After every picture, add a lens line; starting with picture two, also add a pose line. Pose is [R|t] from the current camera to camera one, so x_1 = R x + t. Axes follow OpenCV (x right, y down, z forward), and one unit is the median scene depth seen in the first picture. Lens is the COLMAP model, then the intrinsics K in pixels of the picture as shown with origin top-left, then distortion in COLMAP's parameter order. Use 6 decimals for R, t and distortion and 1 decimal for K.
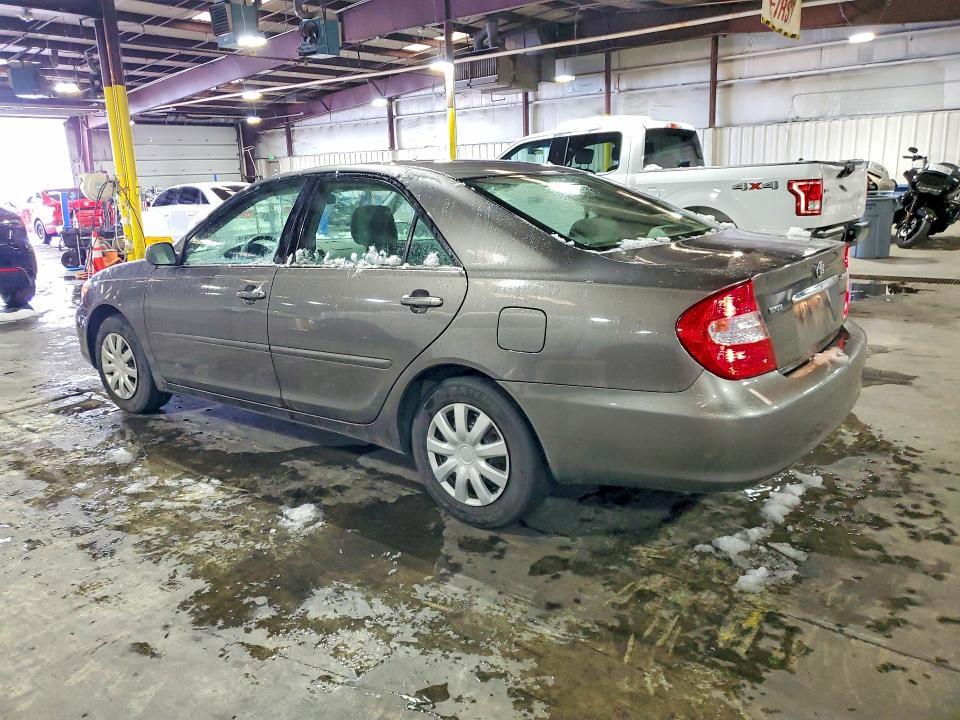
lens RADIAL K [[724.3, 0, 480.0], [0, 724.3, 360.0], [0, 0, 1]] dist [-0.005226, -0.003205]
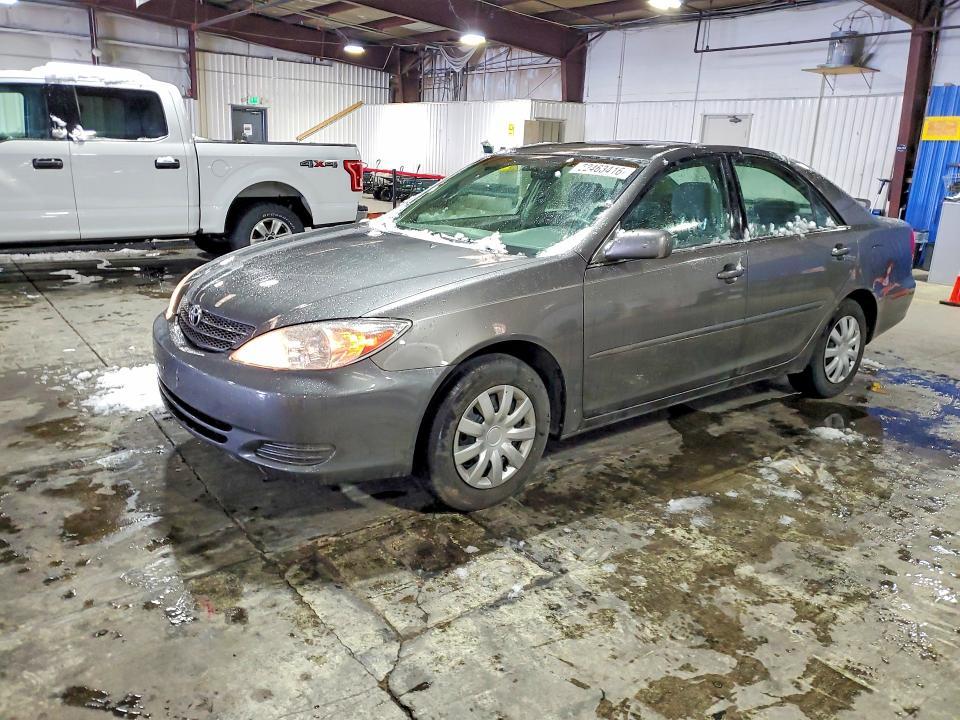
lens RADIAL K [[709.0, 0, 480.0], [0, 709.0, 360.0], [0, 0, 1]] dist [0.005540, -0.001610]
pose [[0.274550, -0.222149, 0.935560, -1.341122], [0.187702, 0.966612, 0.174439, -0.207806], [-0.943075, 0.127714, 0.307081, 1.036397]]
